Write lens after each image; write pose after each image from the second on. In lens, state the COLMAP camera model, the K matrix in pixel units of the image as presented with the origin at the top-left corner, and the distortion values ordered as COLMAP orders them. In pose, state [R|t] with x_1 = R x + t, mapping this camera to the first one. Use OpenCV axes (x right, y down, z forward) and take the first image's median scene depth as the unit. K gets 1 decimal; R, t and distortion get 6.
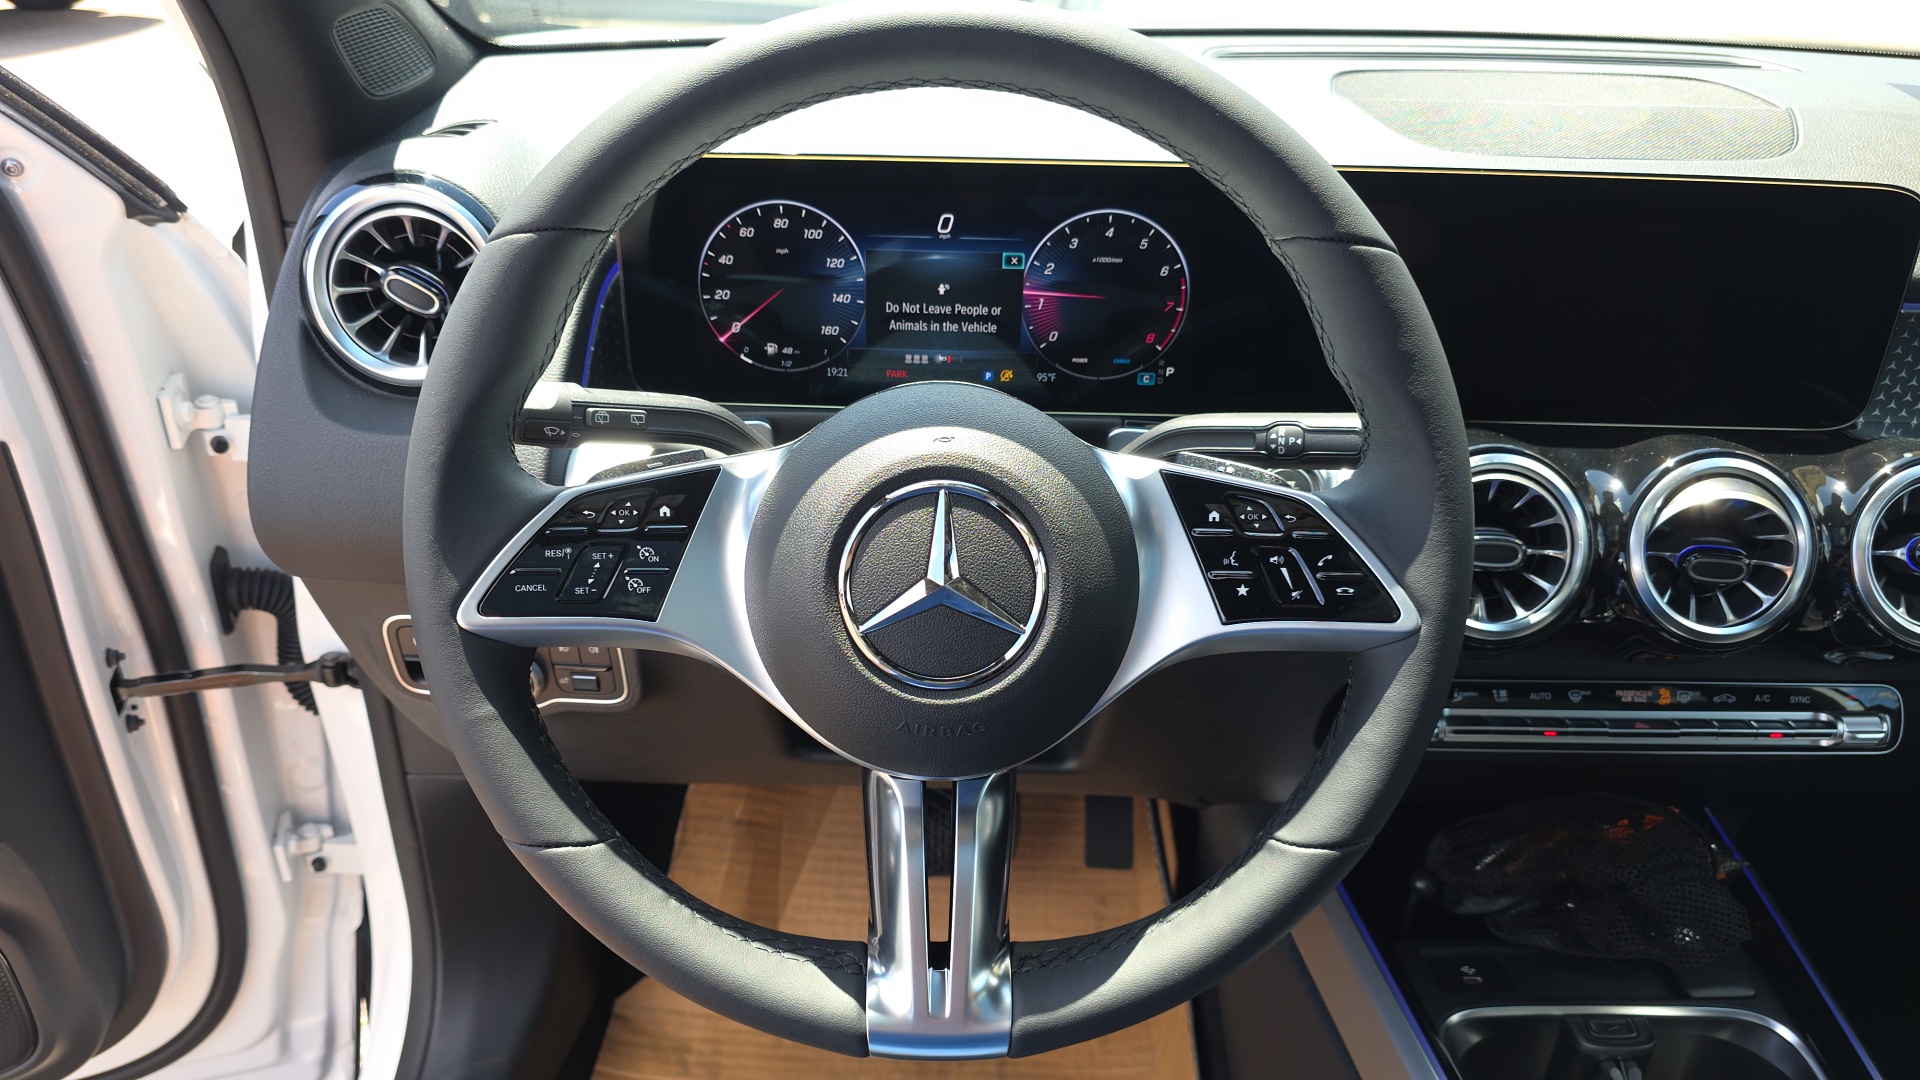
lens RADIAL K [[1288.1, 0, 952.3], [0, 1288.1, 596.2], [0, 0, 1]] dist [0.058641, -0.068348]
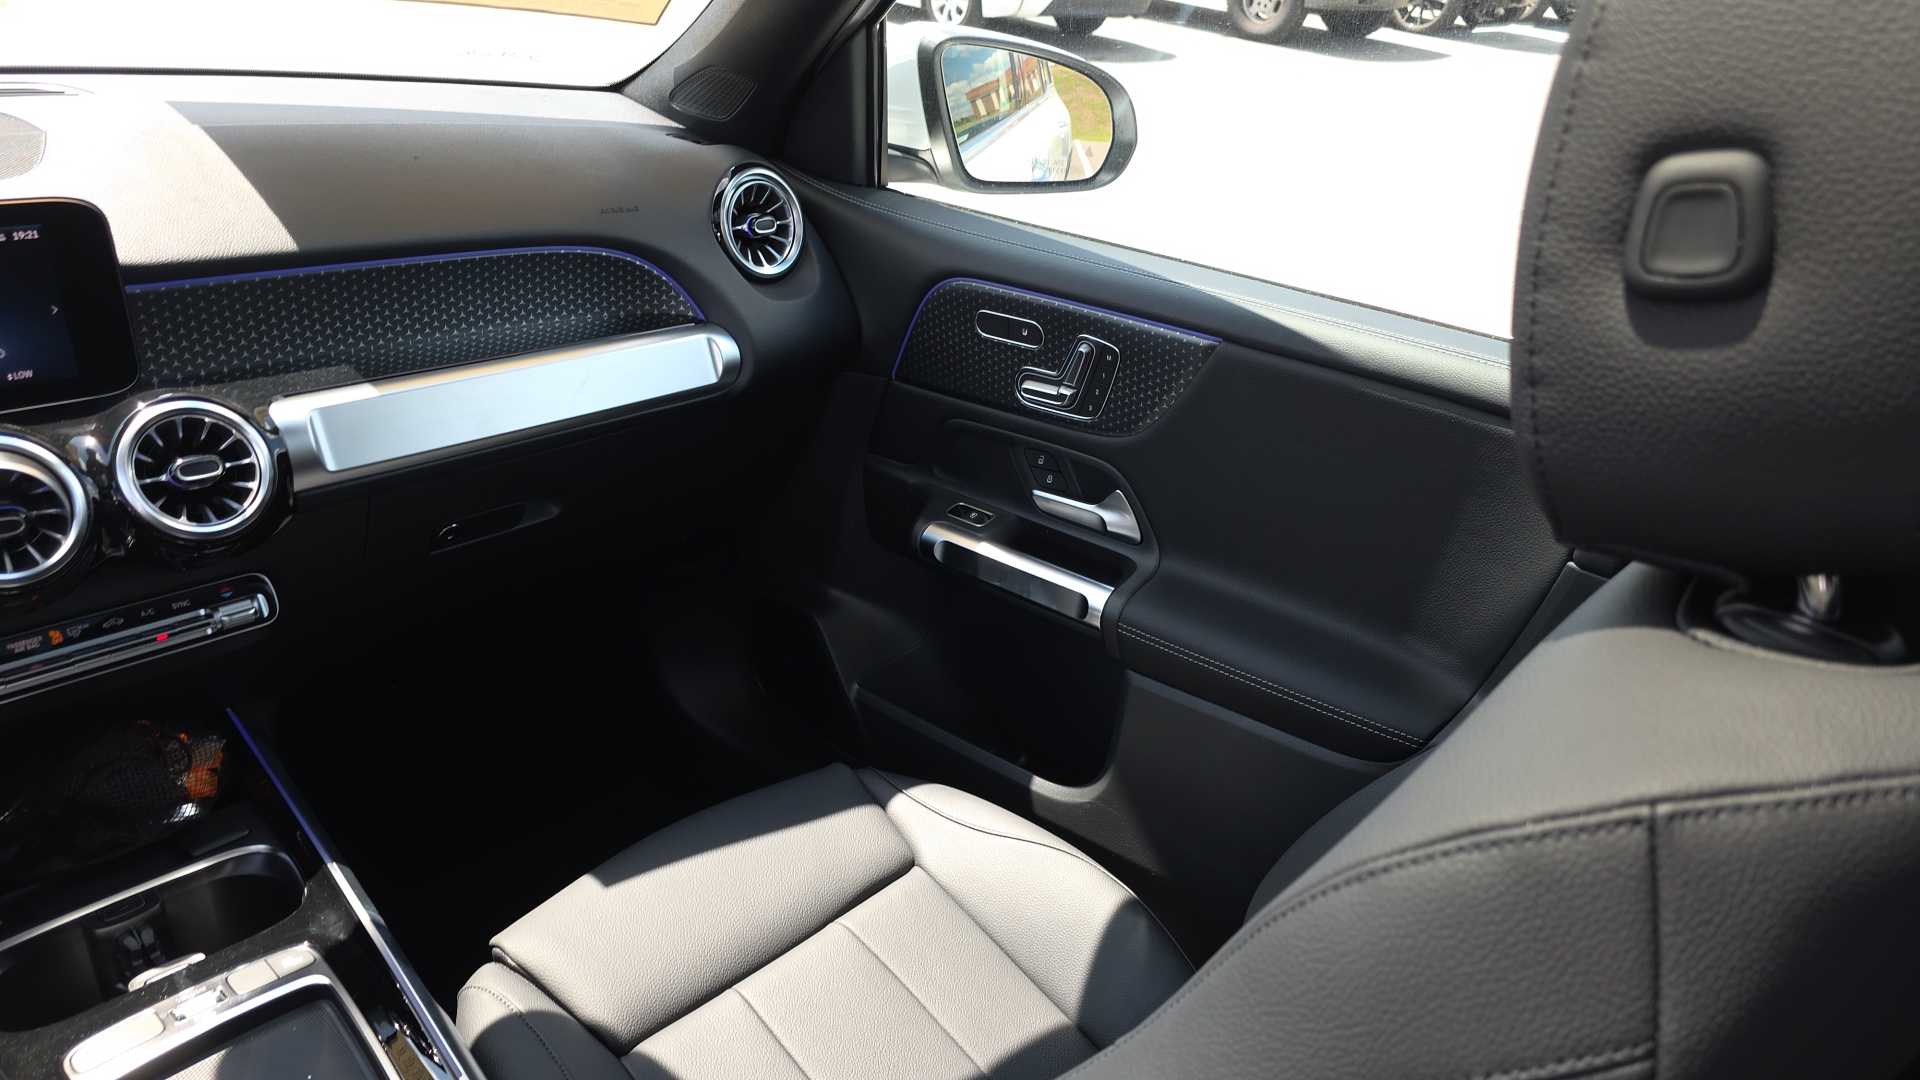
lens RADIAL K [[1288.1, 0, 952.3], [0, 1288.1, 596.2], [0, 0, 1]] dist [0.058641, -0.068348]
pose [[0.687207, -0.305217, 0.659234, 0.360696], [0.292547, 0.946895, 0.133439, 0.131612], [-0.664953, 0.101157, 0.740003, -0.463051]]
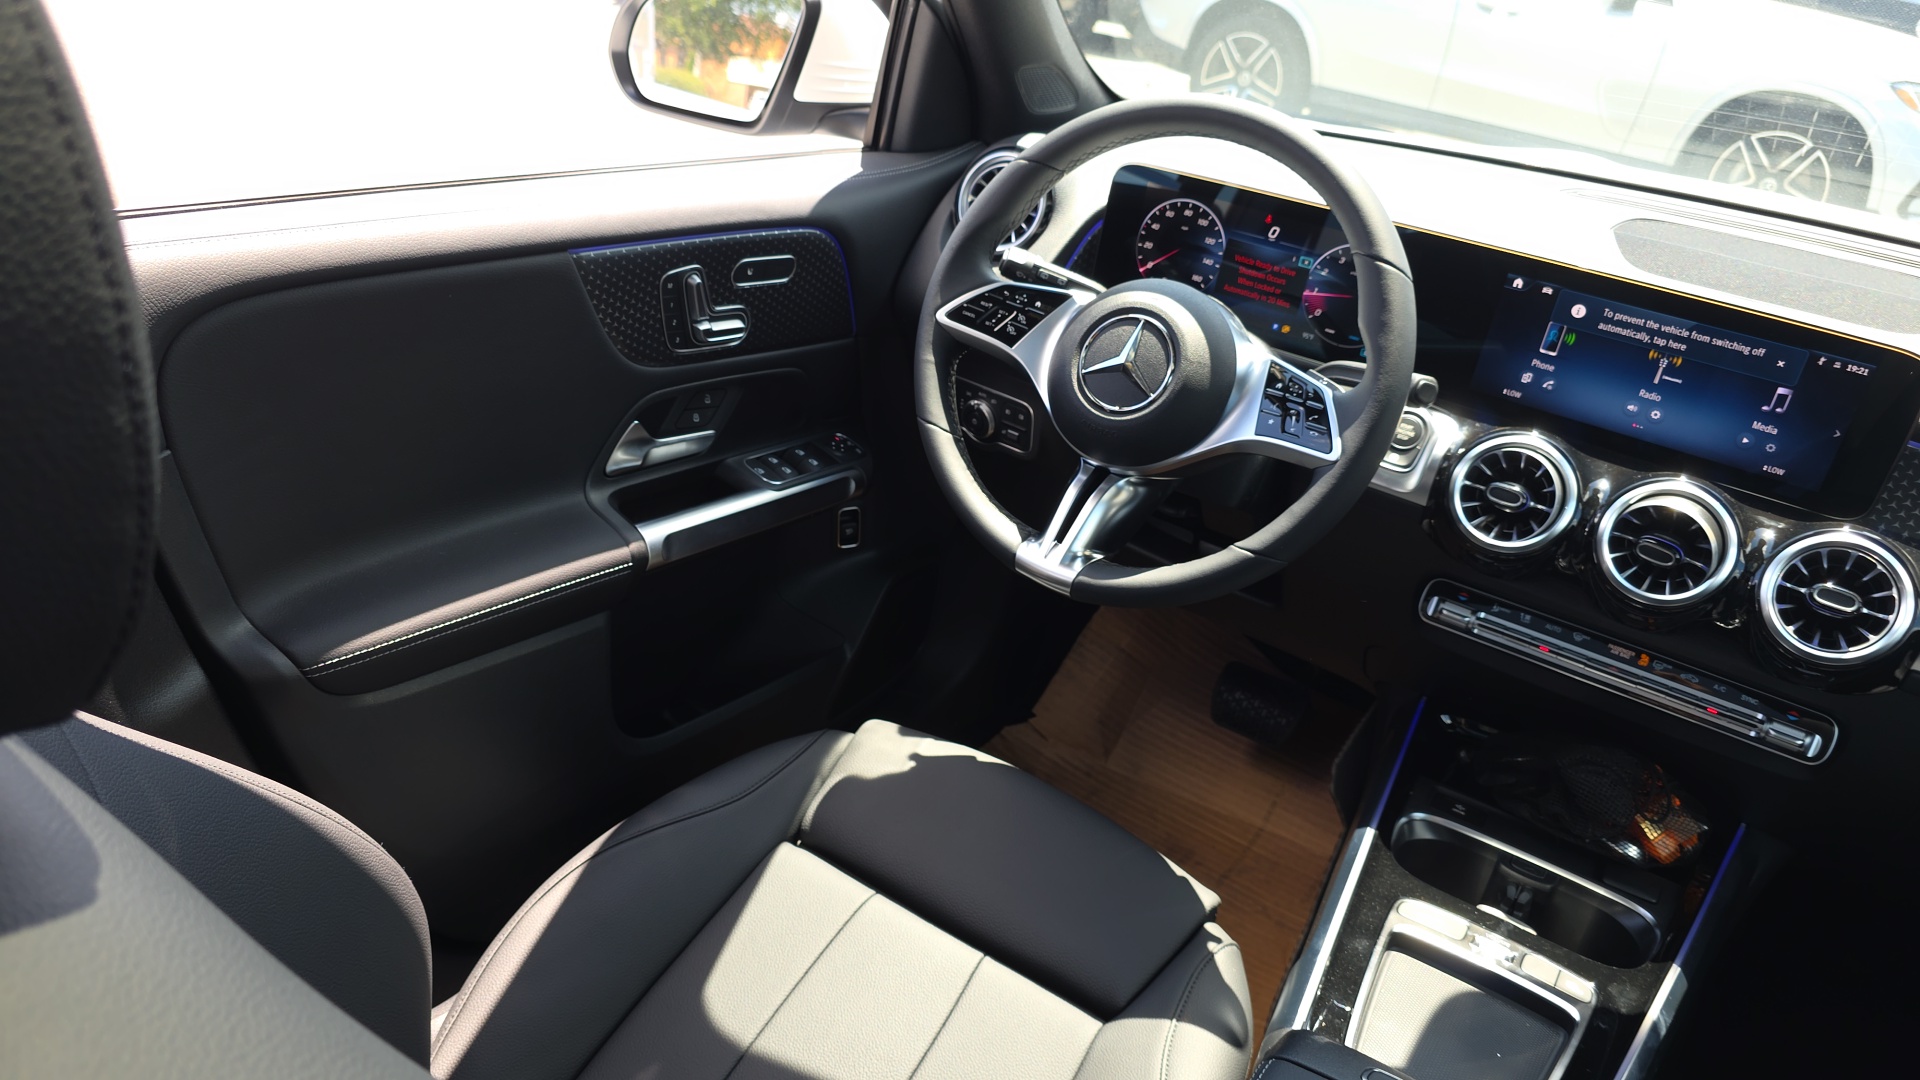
lens RADIAL K [[1293.6, 0, 967.8], [0, 1293.6, 544.8], [0, 0, 1]] dist [0.059582, -0.075432]
pose [[0.817931, 0.329062, -0.471918, 0.618494], [-0.372232, 0.928138, 0.002023, 0.249067], [0.438670, 0.174008, 0.881640, -0.643703]]
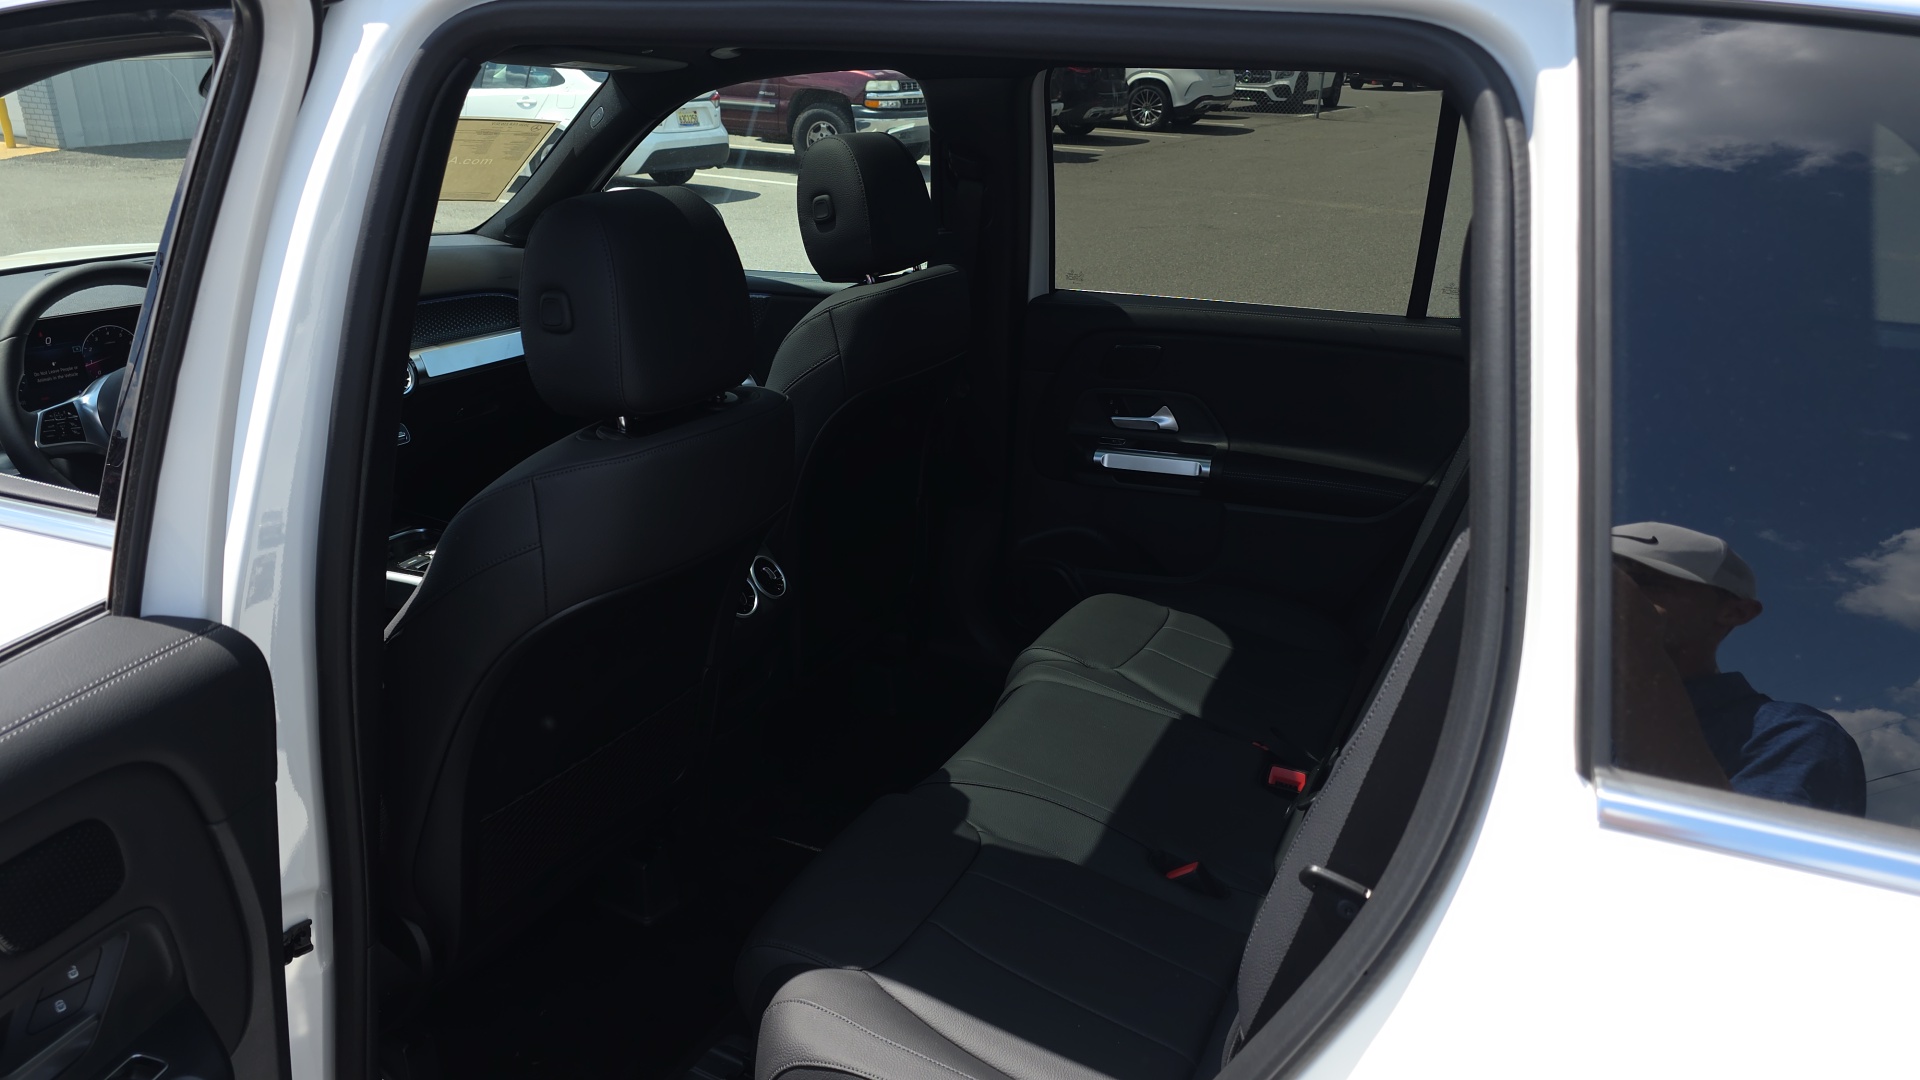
lens RADIAL K [[1289.7, 0, 951.8], [0, 1289.7, 529.3], [0, 0, 1]] dist [0.075099, -0.096298]
pose [[0.440707, -0.305801, 0.843957, -1.604642], [0.440817, 0.892736, 0.093285, 0.651388], [-0.781958, 0.330919, 0.528237, -1.822705]]
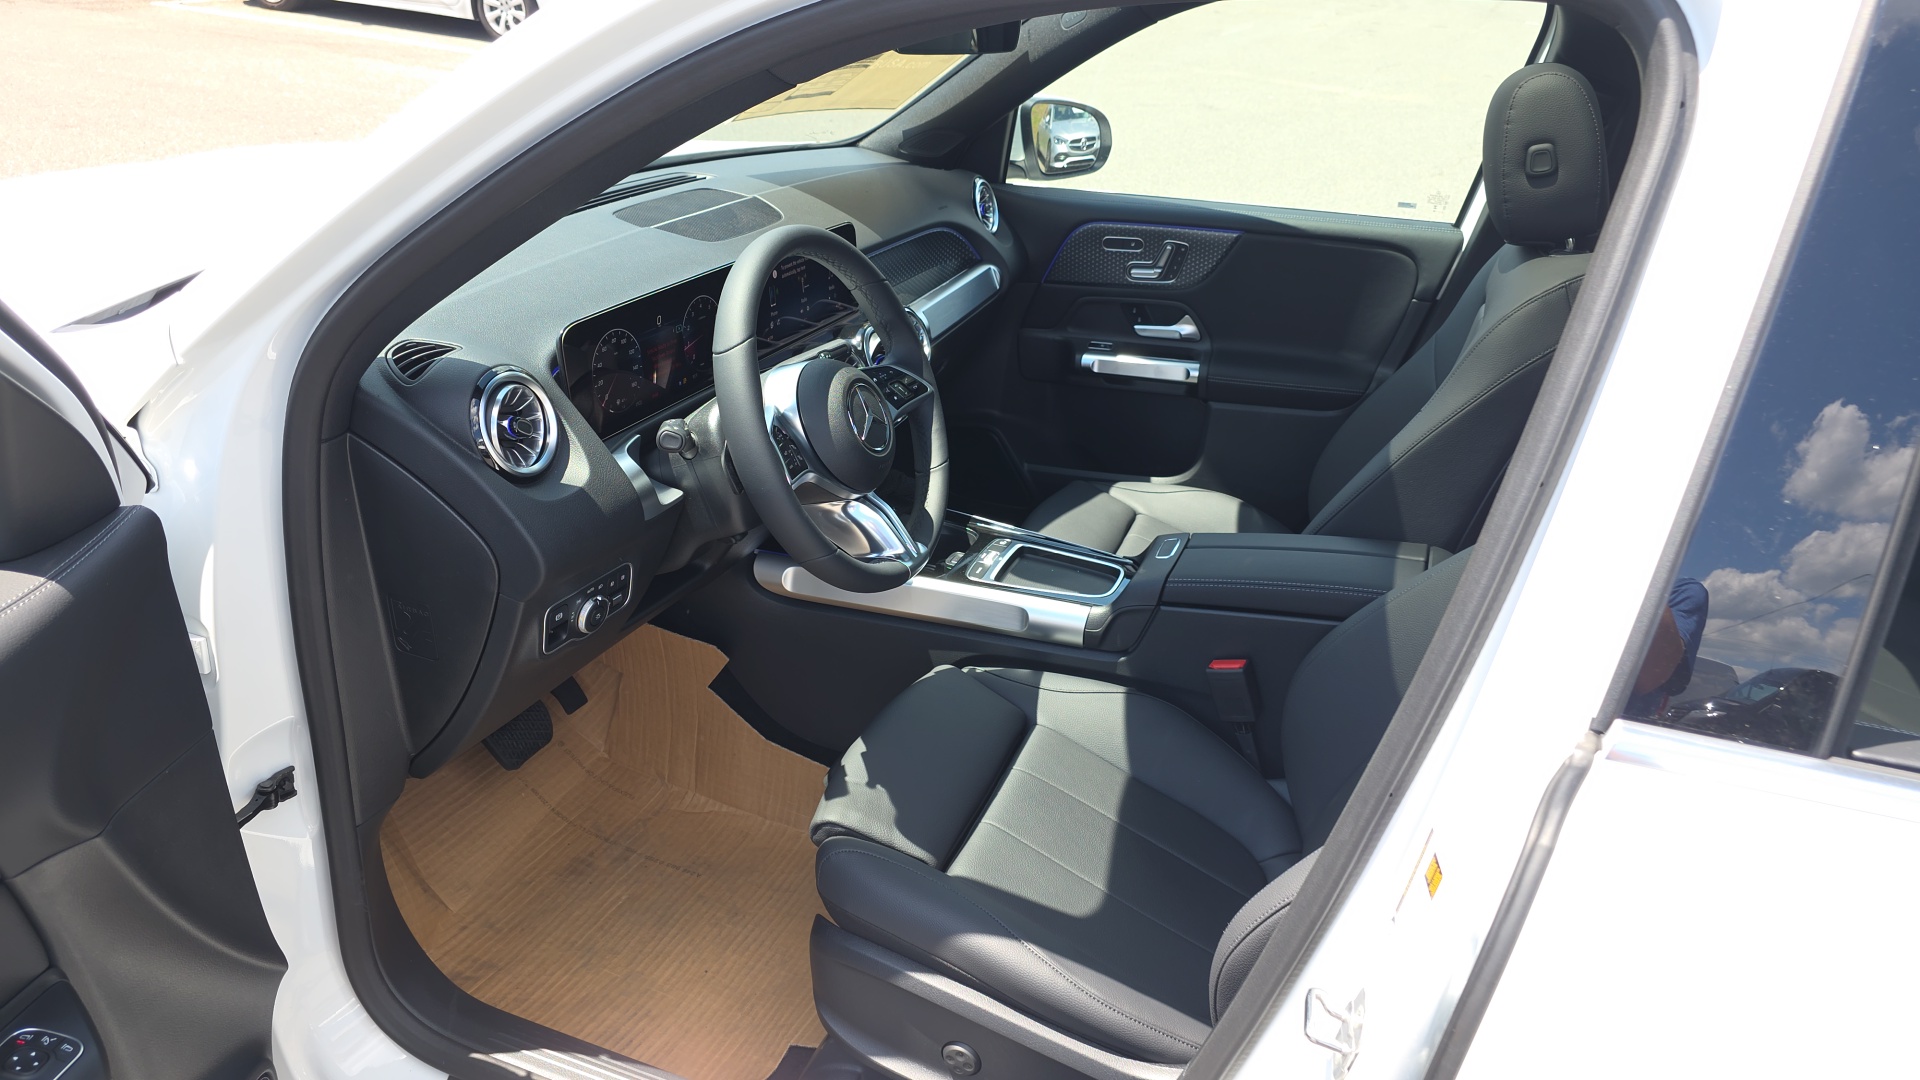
lens RADIAL K [[1293.6, 0, 967.8], [0, 1293.6, 544.8], [0, 0, 1]] dist [0.059582, -0.075432]
pose [[0.352054, -0.398627, 0.846850, -1.801265], [0.419151, 0.876124, 0.238156, -0.259212], [-0.836881, 0.271114, 0.475528, -0.358734]]
